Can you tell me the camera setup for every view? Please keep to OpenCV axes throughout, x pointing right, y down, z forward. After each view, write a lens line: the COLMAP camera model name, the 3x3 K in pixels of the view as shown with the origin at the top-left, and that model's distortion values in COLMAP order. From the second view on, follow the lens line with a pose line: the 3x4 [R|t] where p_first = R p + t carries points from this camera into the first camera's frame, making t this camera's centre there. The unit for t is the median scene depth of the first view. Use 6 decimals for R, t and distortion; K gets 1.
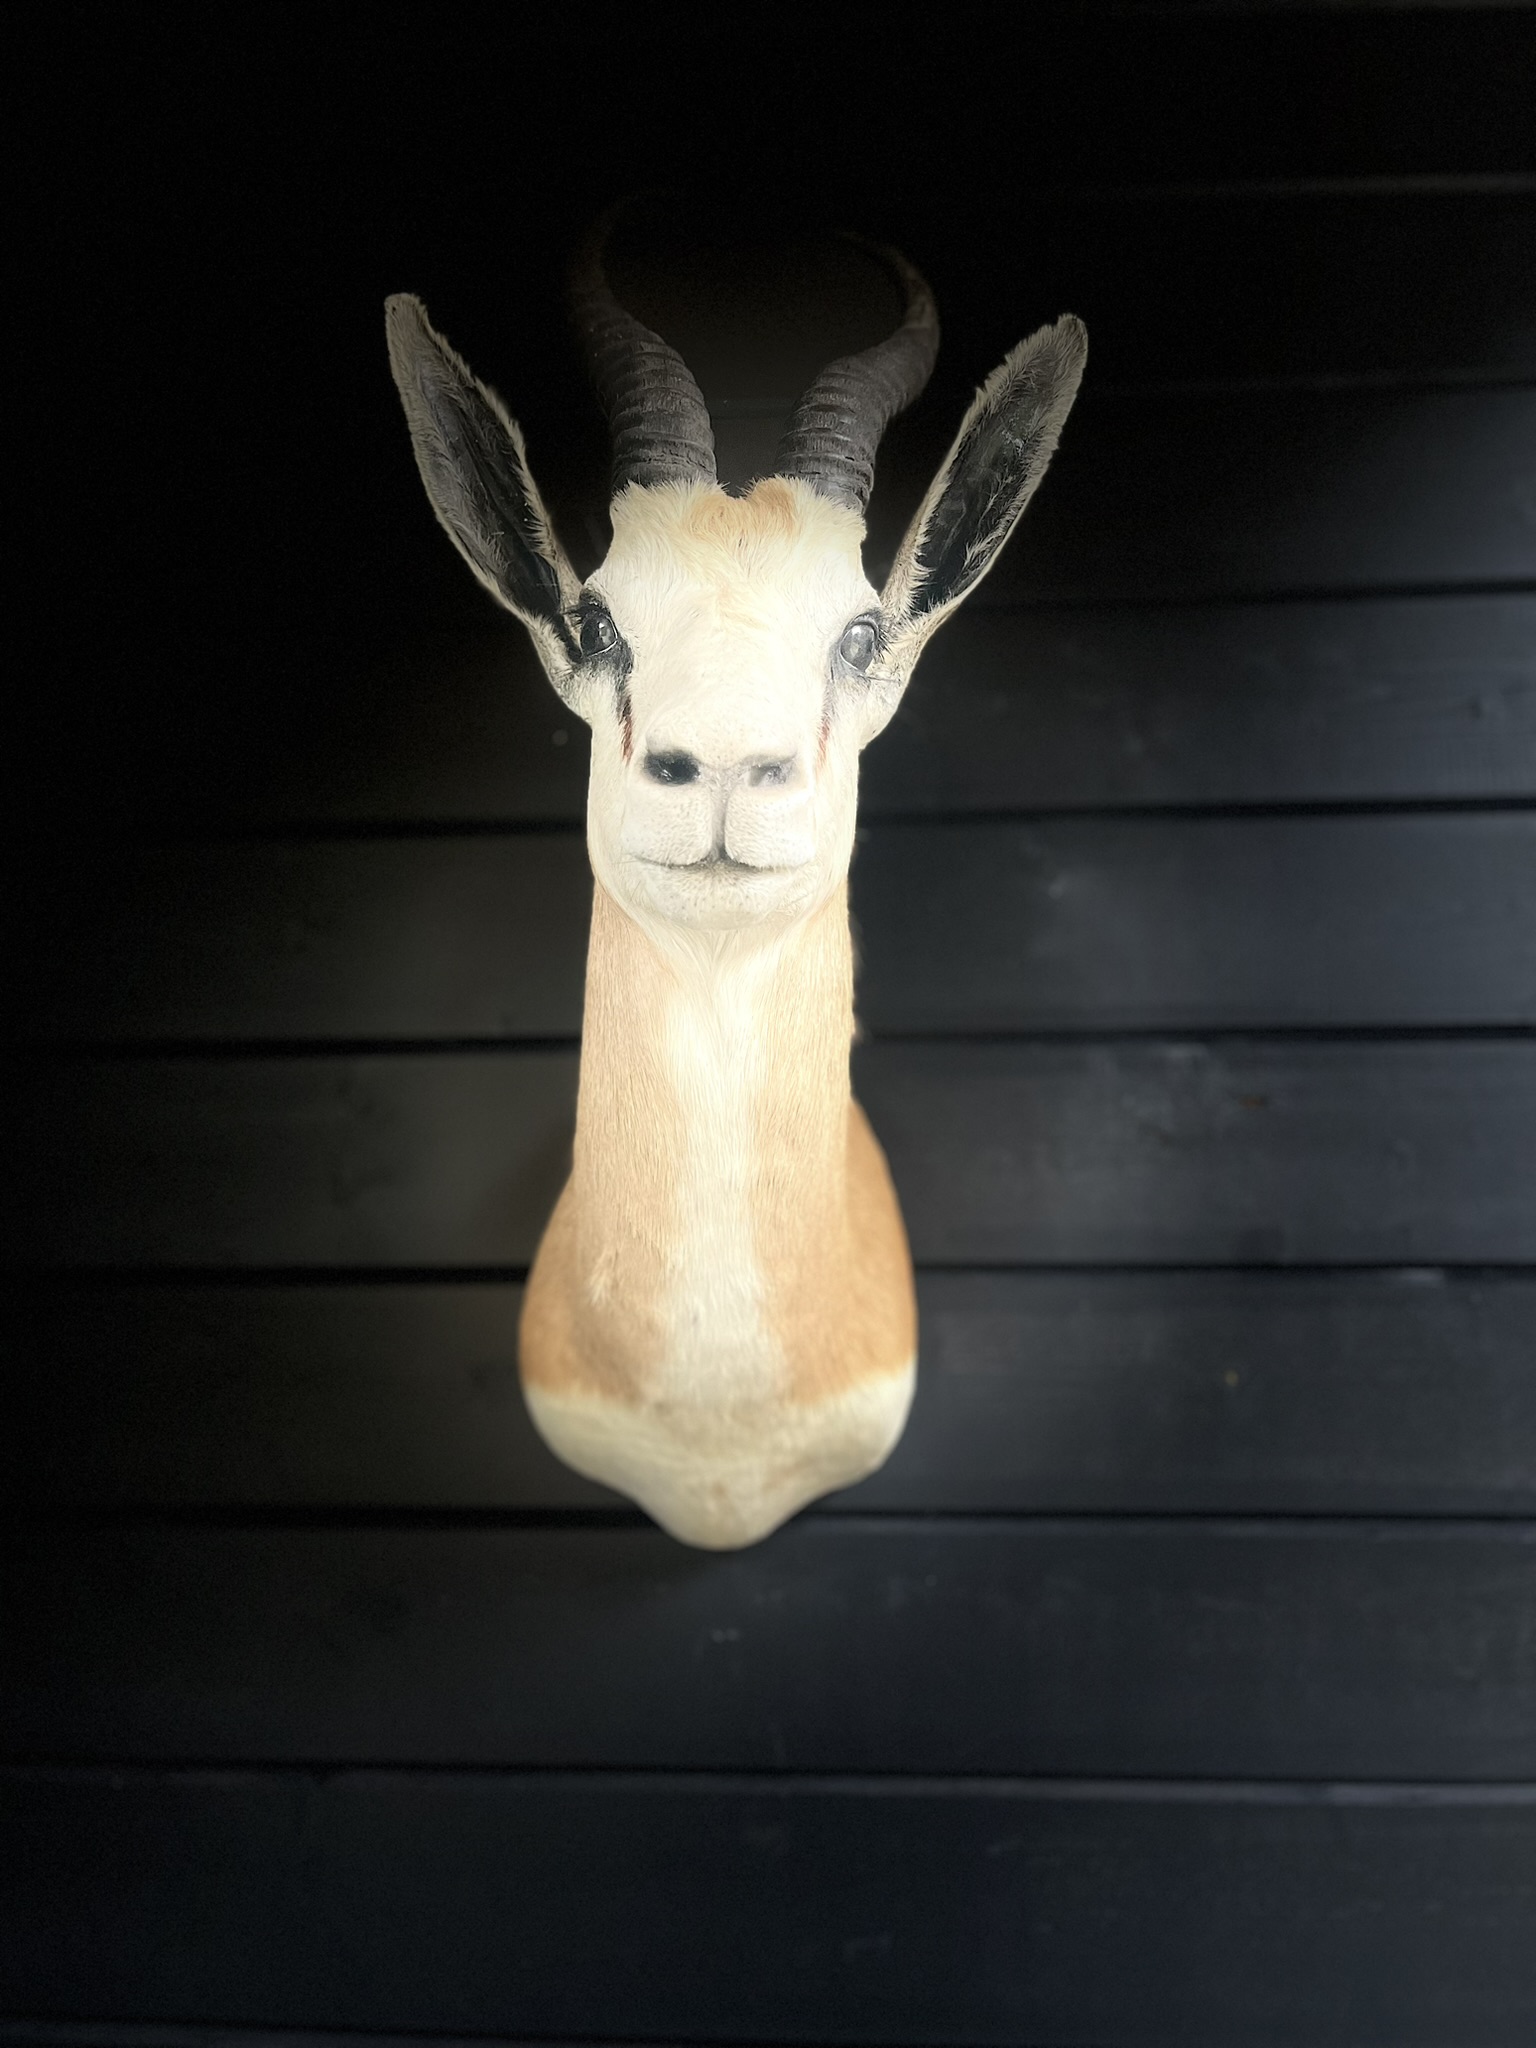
lens RADIAL K [[1556.3, 0, 768.0], [0, 1556.3, 1024.0], [0, 0, 1]] dist [0.014303, 0.003375]
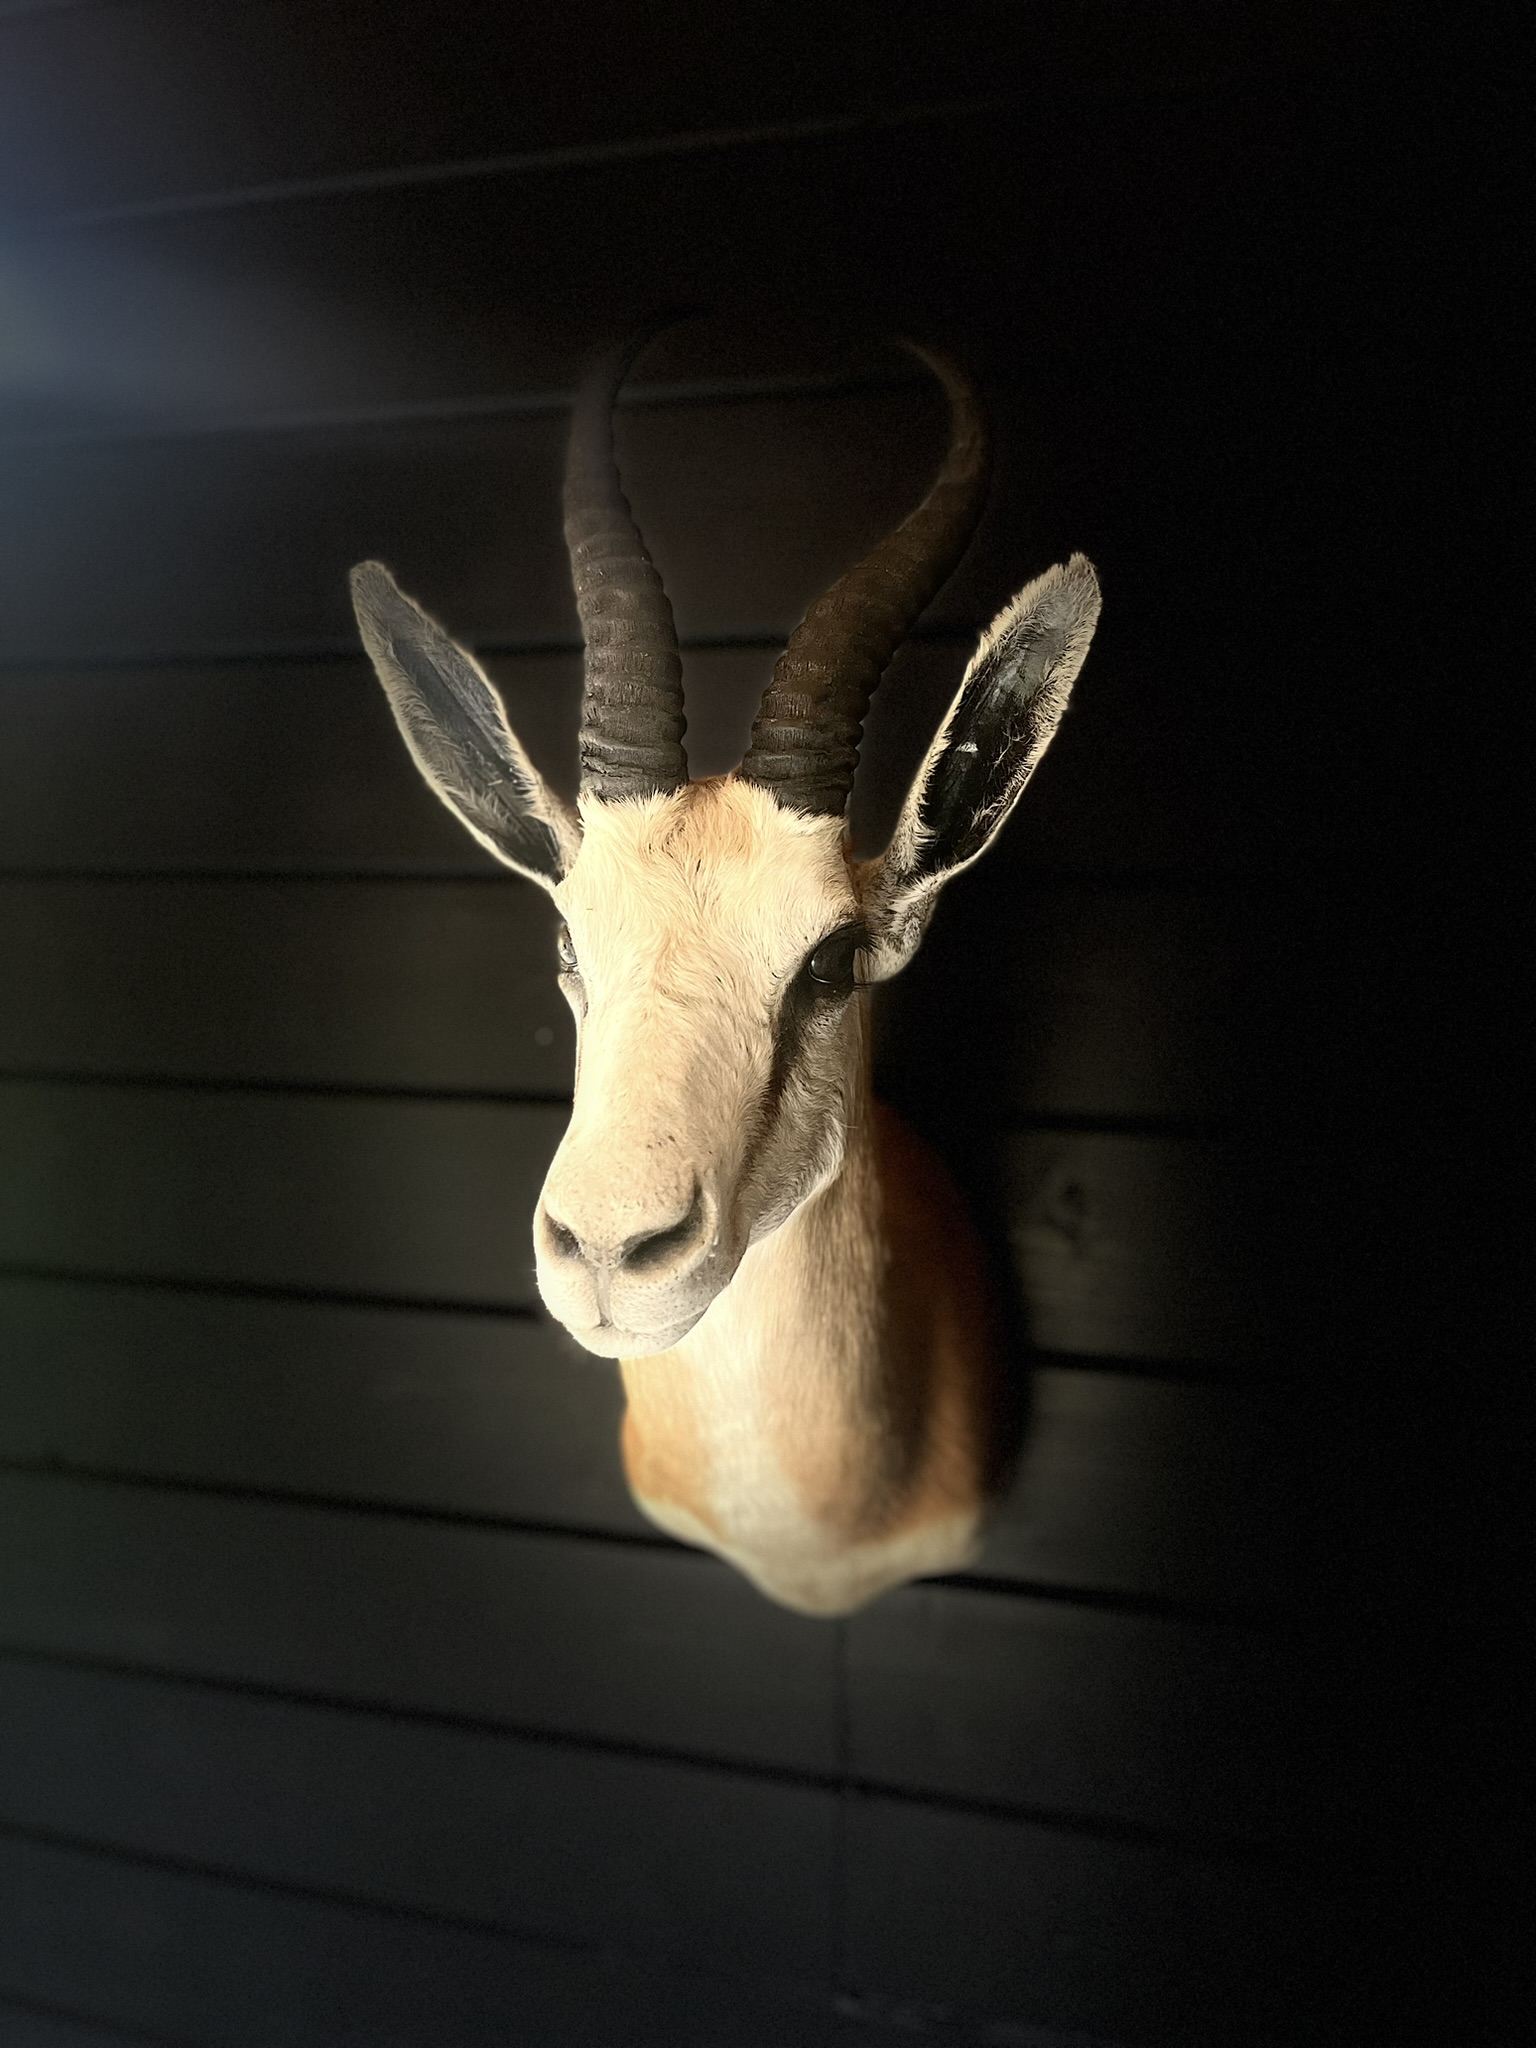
lens RADIAL K [[1546.5, 0, 768.0], [0, 1546.5, 1024.0], [0, 0, 1]] dist [0.061889, 0.000273]
pose [[0.975725, 0.016790, -0.218353, 0.212252], [0.030399, 0.977021, 0.210965, -0.380630], [0.216878, -0.212481, 0.952794, 0.090380]]
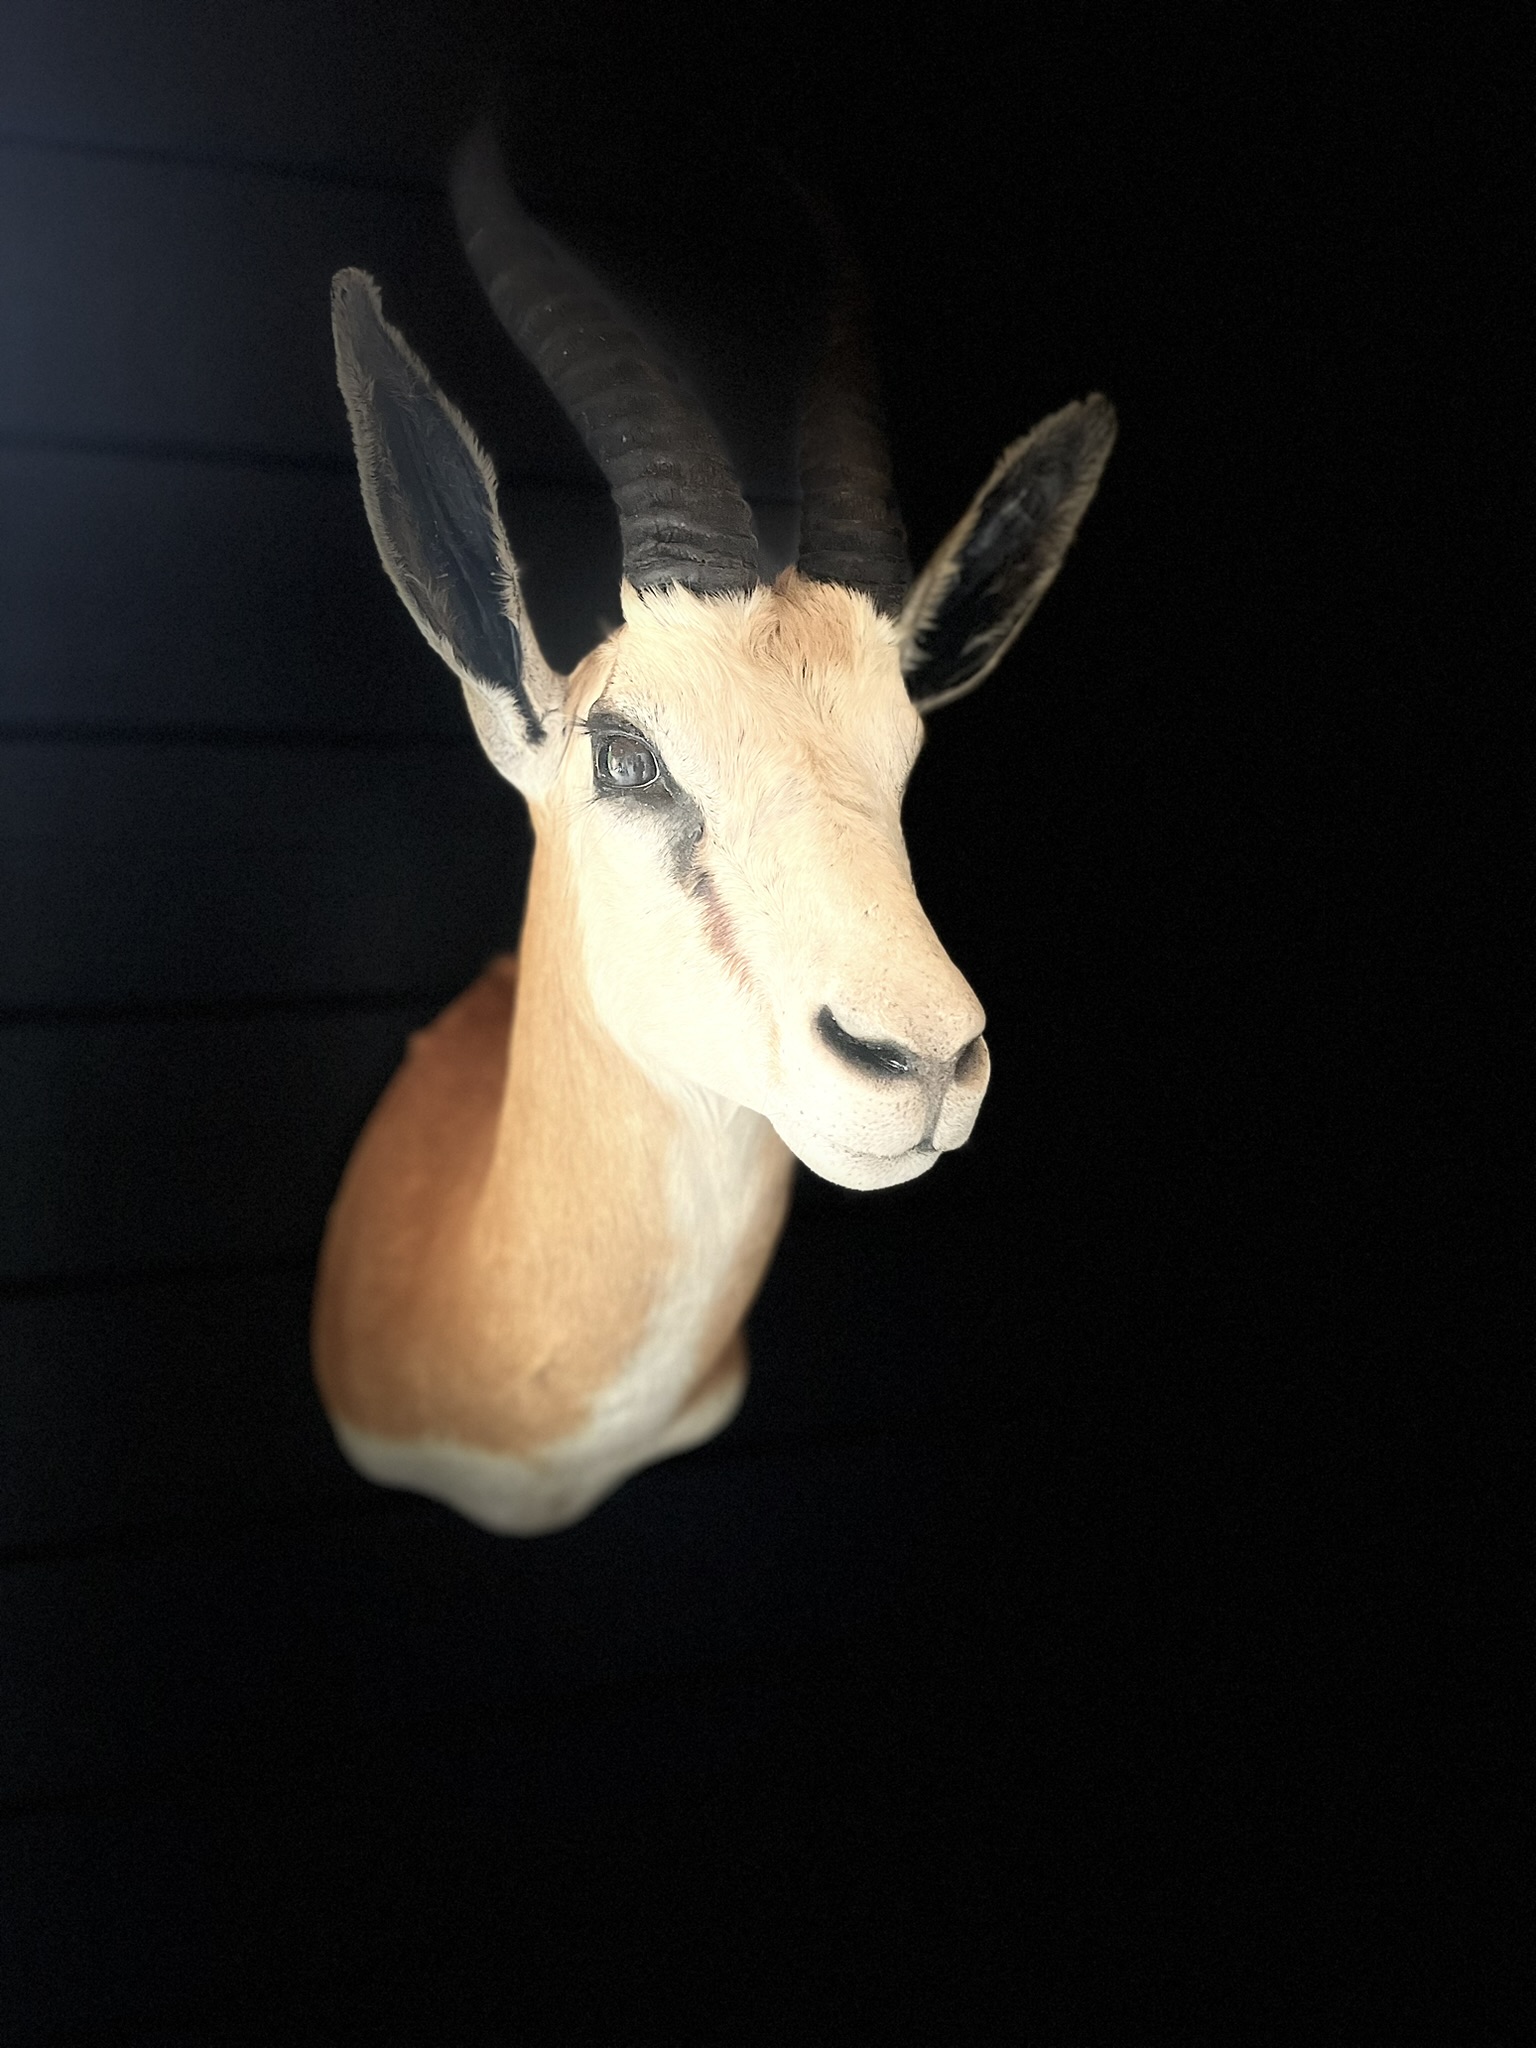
lens RADIAL K [[1556.3, 0, 768.0], [0, 1556.3, 1024.0], [0, 0, 1]] dist [0.014303, 0.003375]
pose [[0.918244, -0.058245, 0.391708, -0.359598], [-0.040636, 0.970045, 0.239500, -0.301293], [-0.393924, -0.235837, 0.888372, 0.174111]]
